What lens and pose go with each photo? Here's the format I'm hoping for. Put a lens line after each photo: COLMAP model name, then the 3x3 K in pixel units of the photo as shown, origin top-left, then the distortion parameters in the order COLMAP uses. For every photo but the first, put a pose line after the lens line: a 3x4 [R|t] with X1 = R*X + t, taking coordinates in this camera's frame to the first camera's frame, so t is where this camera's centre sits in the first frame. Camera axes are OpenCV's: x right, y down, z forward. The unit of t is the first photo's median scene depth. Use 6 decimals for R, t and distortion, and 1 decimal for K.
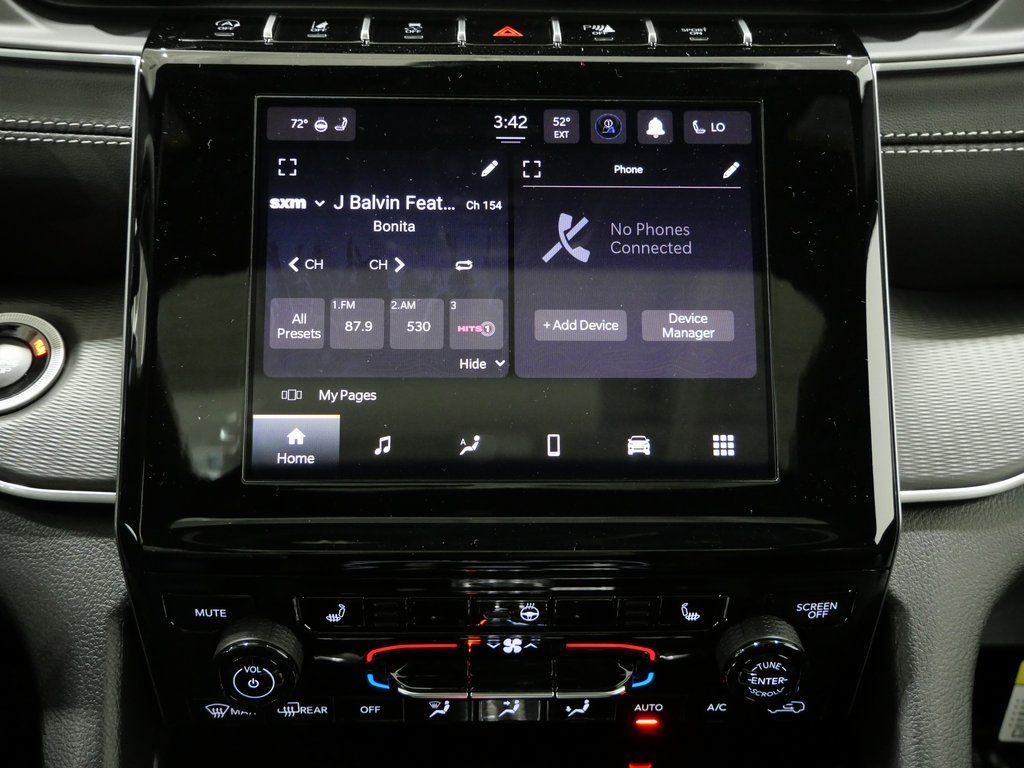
lens RADIAL K [[1141.6, 0, 508.5], [0, 1141.6, 383.8], [0, 0, 1]] dist [0.003487, 0.000000]
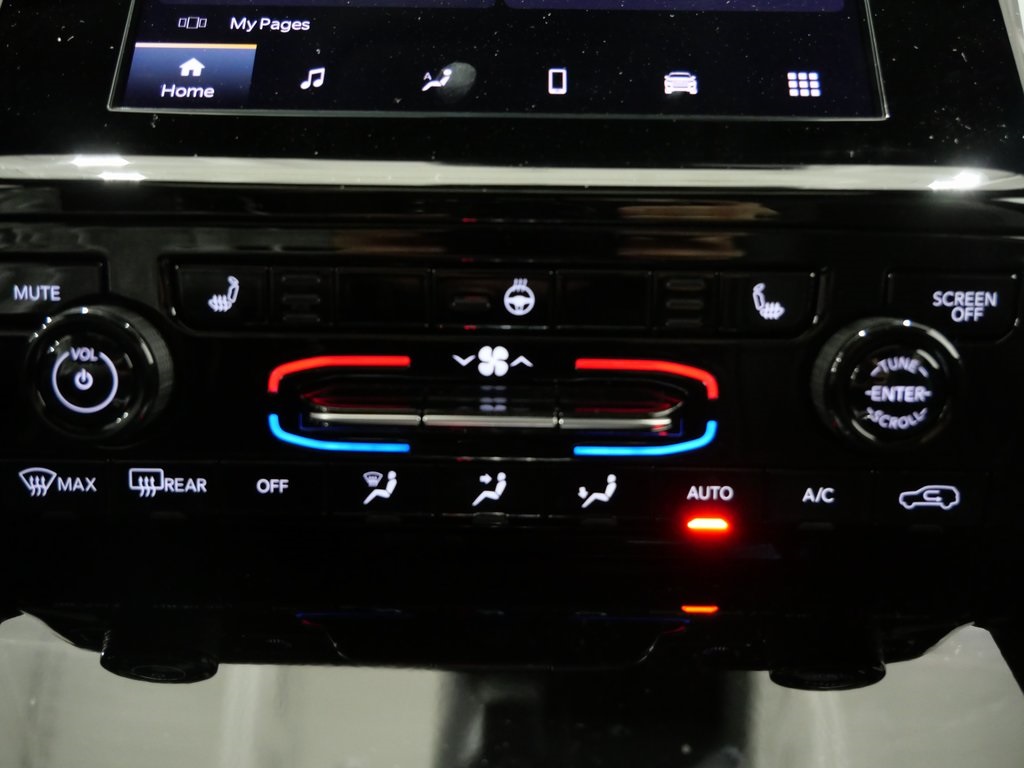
lens RADIAL K [[1190.8, 0, 511.3], [0, 1190.8, 382.4], [0, 0, 1]] dist [-0.008241, 0.000000]
pose [[0.999157, 0.002296, -0.040985, 0.040078], [-0.015010, 0.949724, -0.312729, 0.438461], [0.038207, 0.313080, 0.948958, 0.354481]]
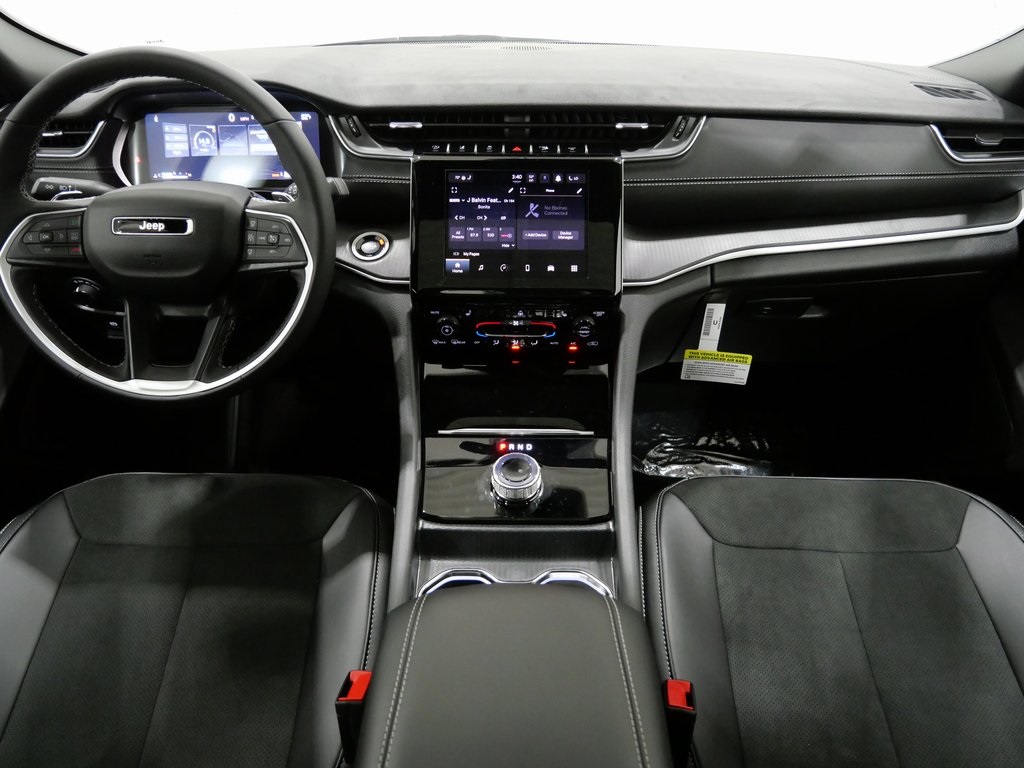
lens RADIAL K [[710.6, 0, 515.4], [0, 710.6, 379.7], [0, 0, 1]] dist [-0.019340, 0.006403]
pose [[0.999187, 0.011500, -0.038648, 0.089539], [-0.007141, 0.993783, 0.111106, 0.151246], [0.039685, -0.110739, 0.993057, -1.255018]]
